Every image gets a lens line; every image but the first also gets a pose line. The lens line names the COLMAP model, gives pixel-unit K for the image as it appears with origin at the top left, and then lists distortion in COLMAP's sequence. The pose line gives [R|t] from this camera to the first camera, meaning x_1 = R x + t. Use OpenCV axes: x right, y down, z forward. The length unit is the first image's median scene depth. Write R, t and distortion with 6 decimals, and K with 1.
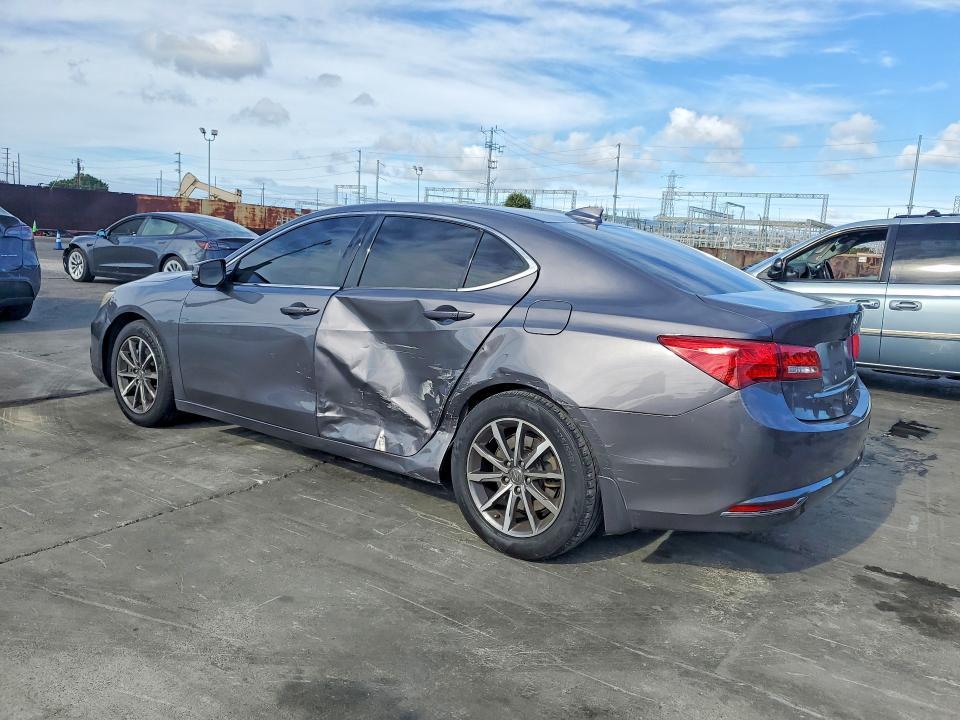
lens RADIAL K [[657.7, 0, 480.0], [0, 657.7, 360.0], [0, 0, 1]] dist [0.002645, 0.000295]
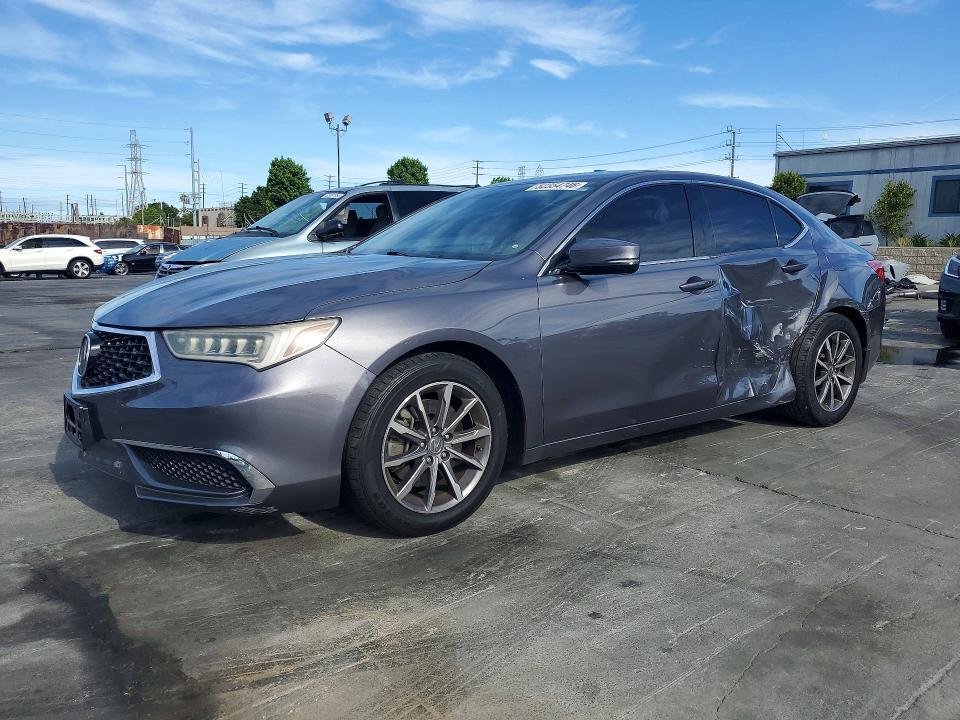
lens RADIAL K [[735.8, 0, 480.0], [0, 735.8, 360.0], [0, 0, 1]] dist [0.014099, 0.006573]
pose [[0.323338, -0.226075, 0.918881, -1.558903], [0.136383, 0.972037, 0.191162, -0.244727], [-0.936404, 0.063510, 0.345129, 1.066973]]
